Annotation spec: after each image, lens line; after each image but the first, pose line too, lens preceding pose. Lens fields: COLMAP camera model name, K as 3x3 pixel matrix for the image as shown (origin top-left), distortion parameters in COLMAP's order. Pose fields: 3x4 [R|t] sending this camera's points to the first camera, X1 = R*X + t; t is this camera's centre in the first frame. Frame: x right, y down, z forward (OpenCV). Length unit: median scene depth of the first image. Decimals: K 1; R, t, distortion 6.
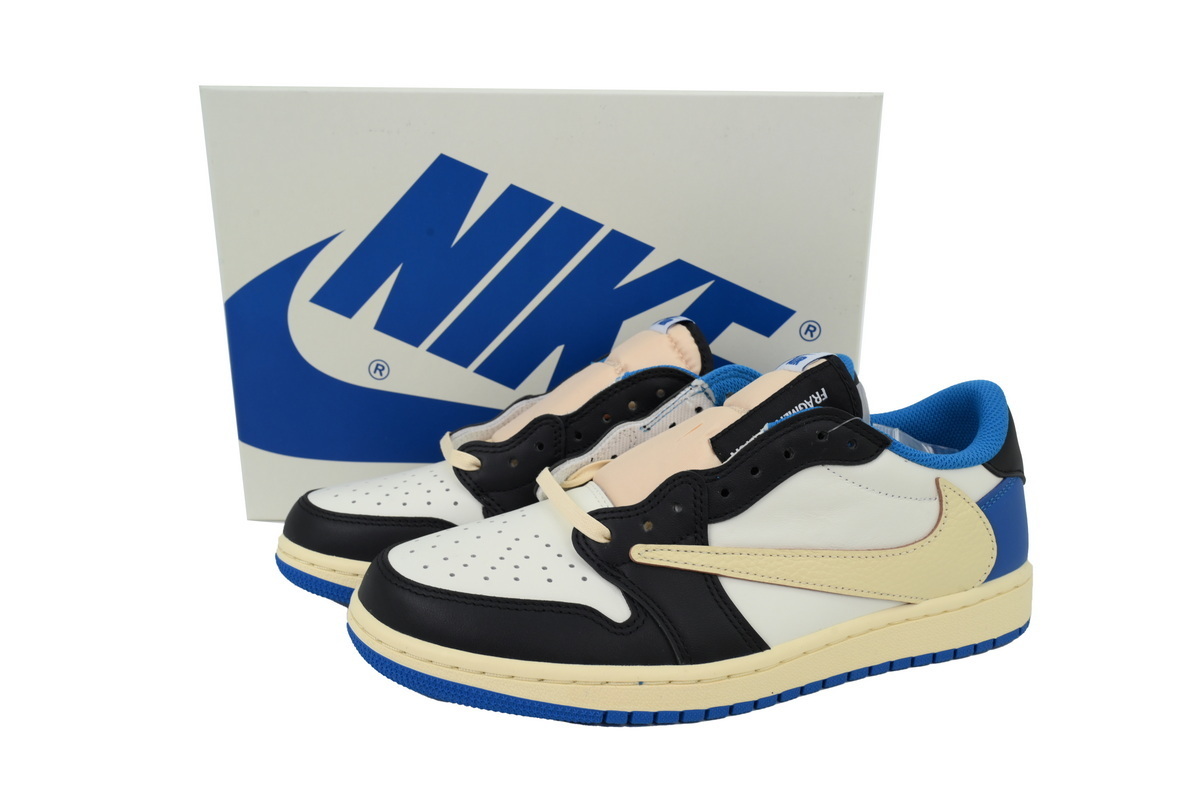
lens RADIAL K [[1151.2, 0, 600.0], [0, 1151.2, 400.0], [0, 0, 1]] dist [0.007227, -0.002560]
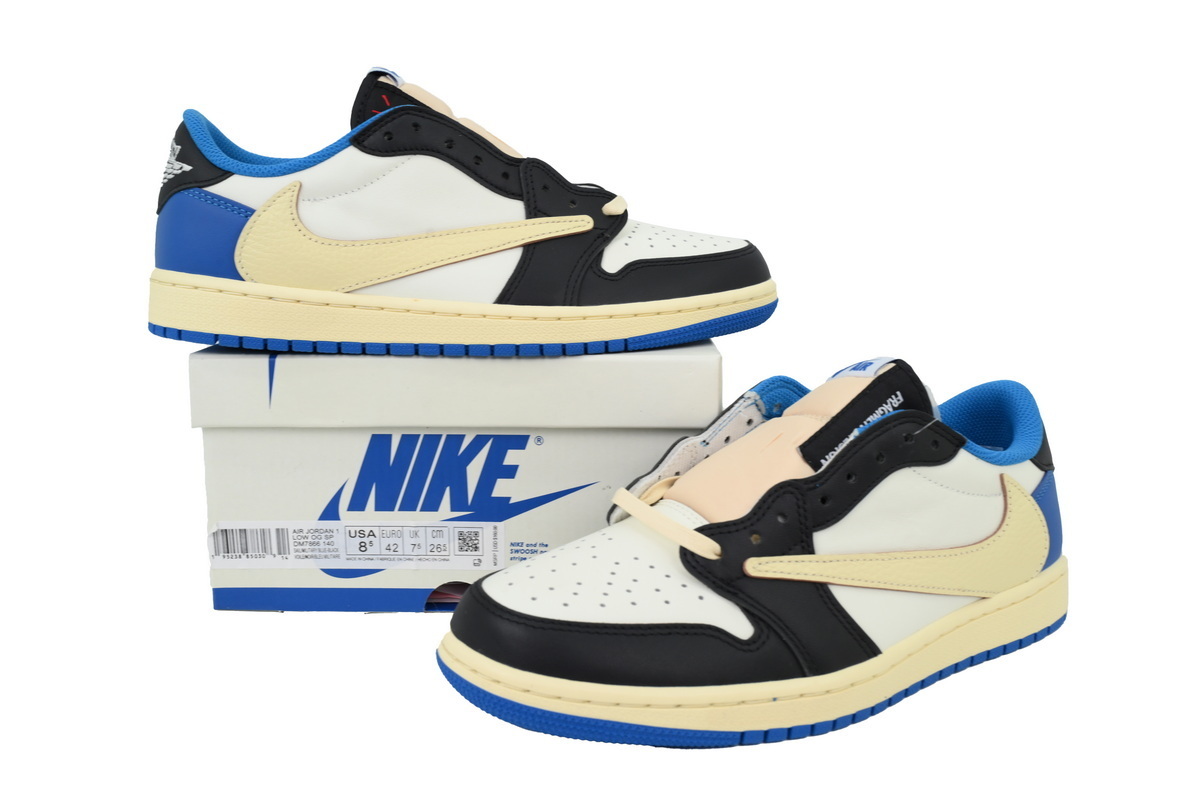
lens RADIAL K [[1151.2, 0, 600.0], [0, 1151.2, 400.0], [0, 0, 1]] dist [0.007227, -0.002560]
pose [[0.978593, -0.046308, 0.200529, -0.276338], [0.052440, 0.998302, -0.025375, 0.009257], [-0.199014, 0.035348, 0.979359, 0.061236]]
